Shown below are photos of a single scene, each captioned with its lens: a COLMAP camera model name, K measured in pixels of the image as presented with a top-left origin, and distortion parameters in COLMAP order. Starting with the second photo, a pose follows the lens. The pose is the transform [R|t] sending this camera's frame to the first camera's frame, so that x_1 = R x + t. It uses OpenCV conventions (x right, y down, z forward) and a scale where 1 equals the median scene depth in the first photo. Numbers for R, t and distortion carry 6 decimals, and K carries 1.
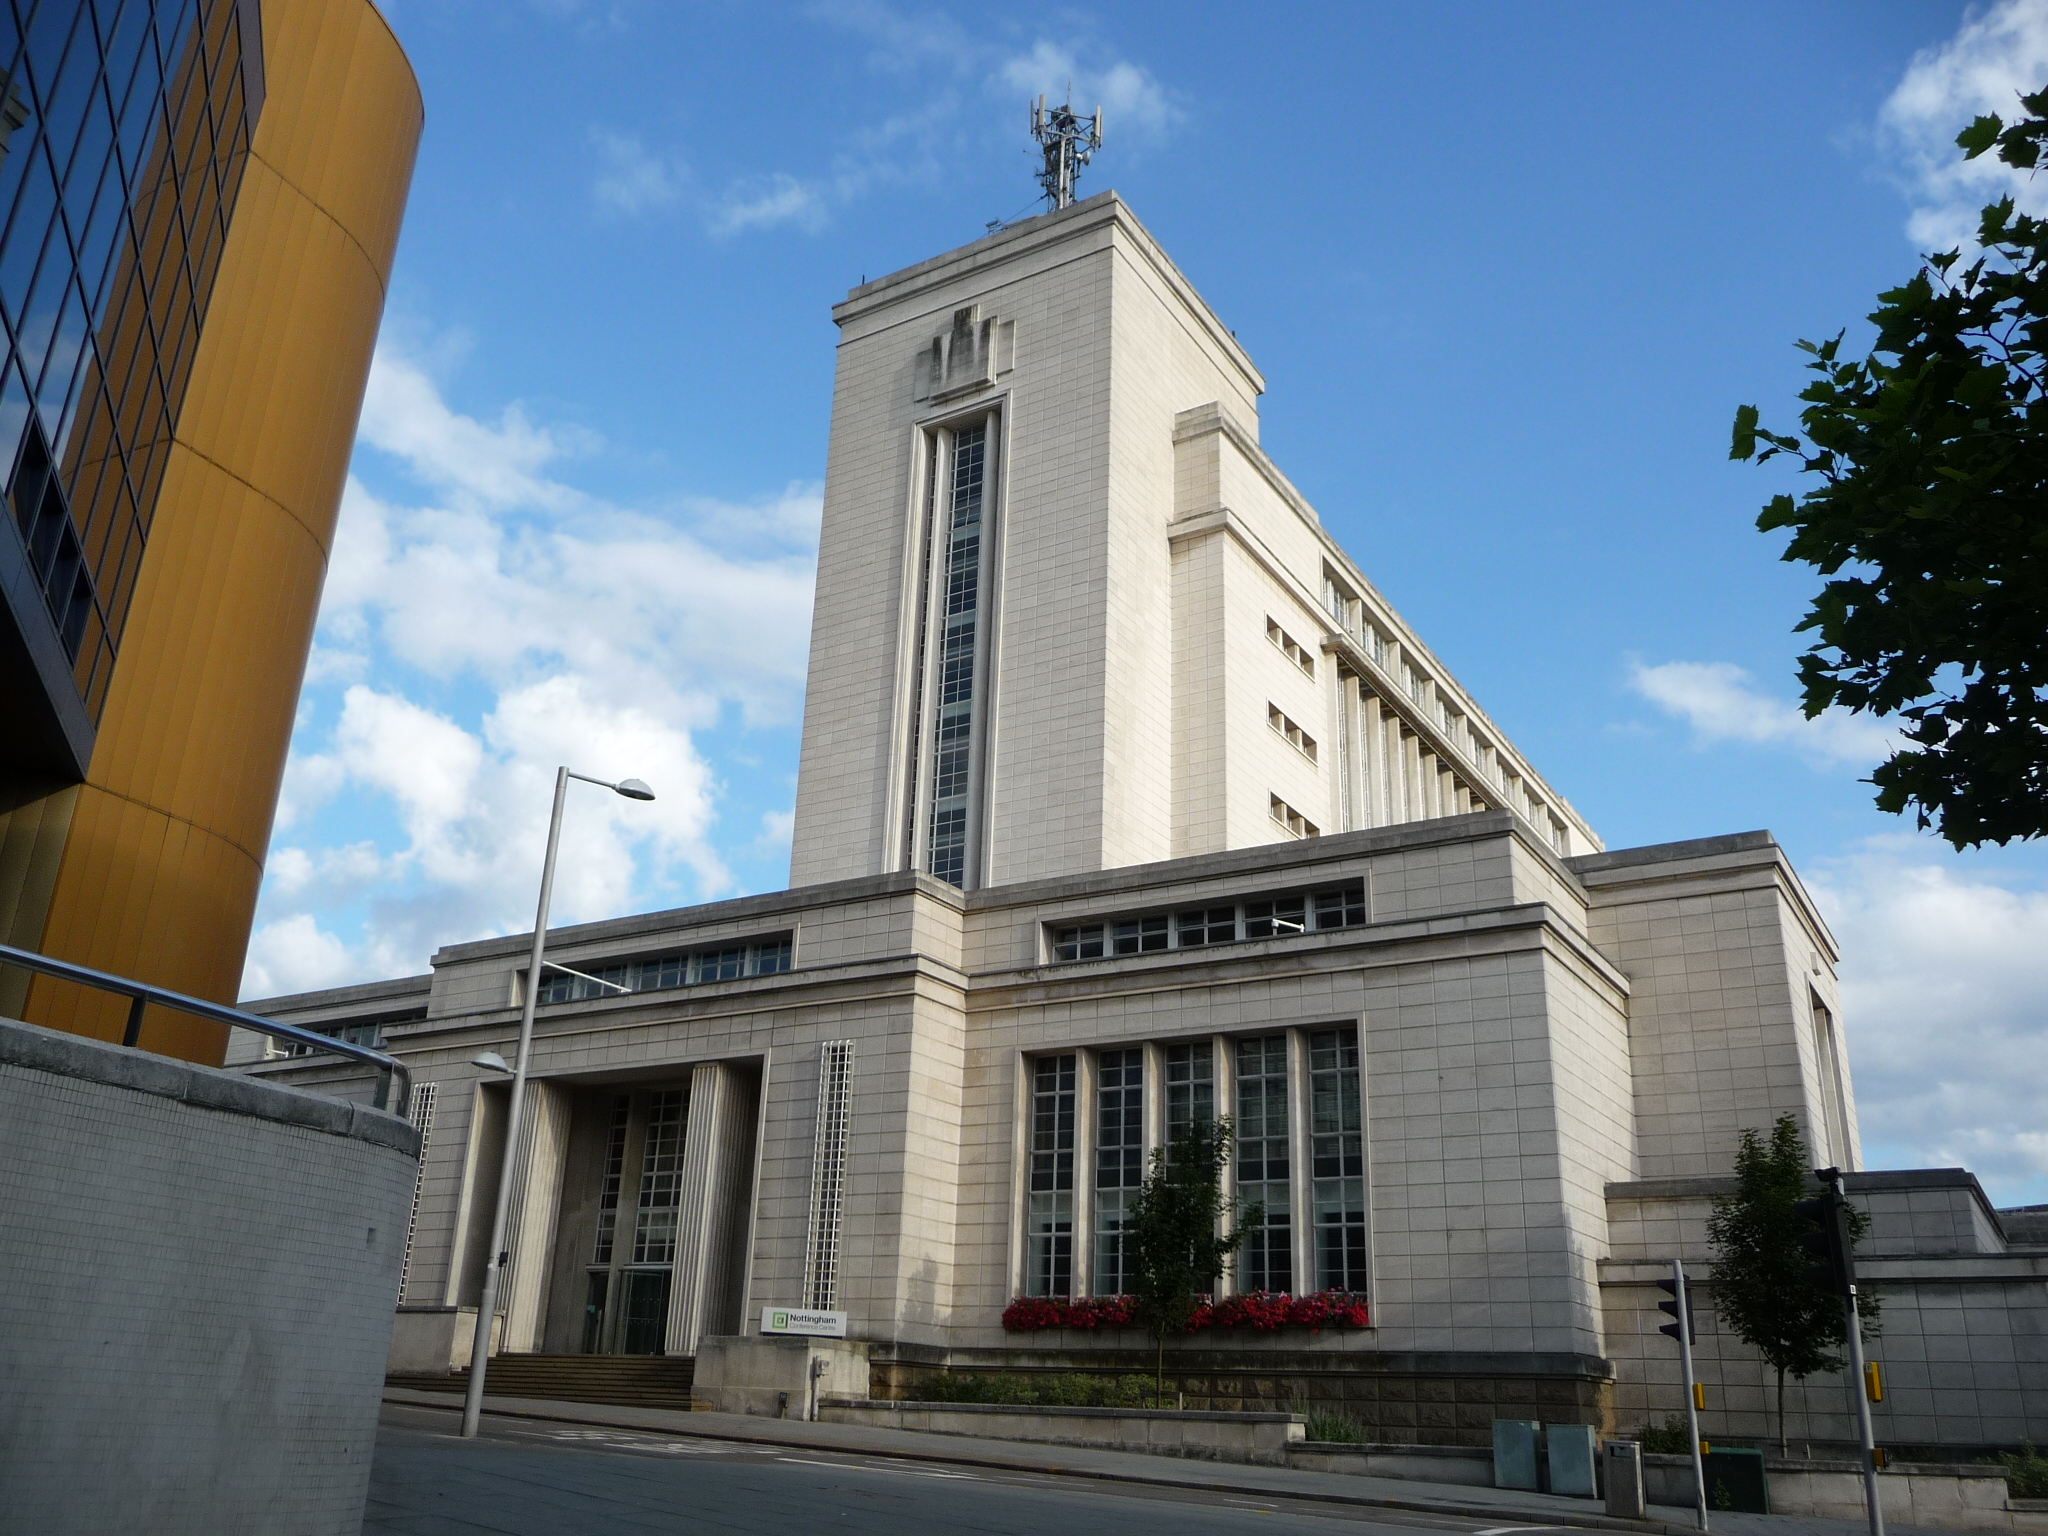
lens RADIAL K [[1679.4, 0, 1012.2], [0, 1679.4, 760.1], [0, 0, 1]] dist [-0.075112, -0.004061]
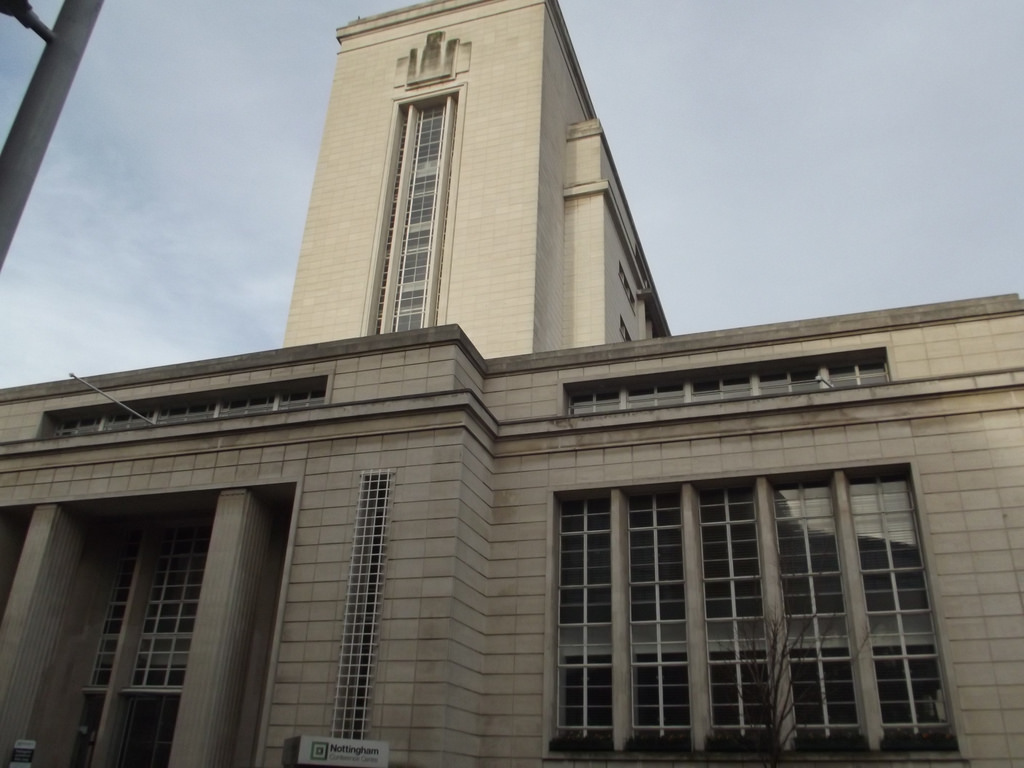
lens RADIAL K [[834.3, 0, 522.3], [0, 834.3, 394.0], [0, 0, 1]] dist [-0.088423, 0.033489]
pose [[0.968037, 0.103136, 0.228620, -0.127446], [-0.087223, 0.993077, -0.078677, 0.140761], [-0.235152, 0.056222, 0.970331, 0.441823]]
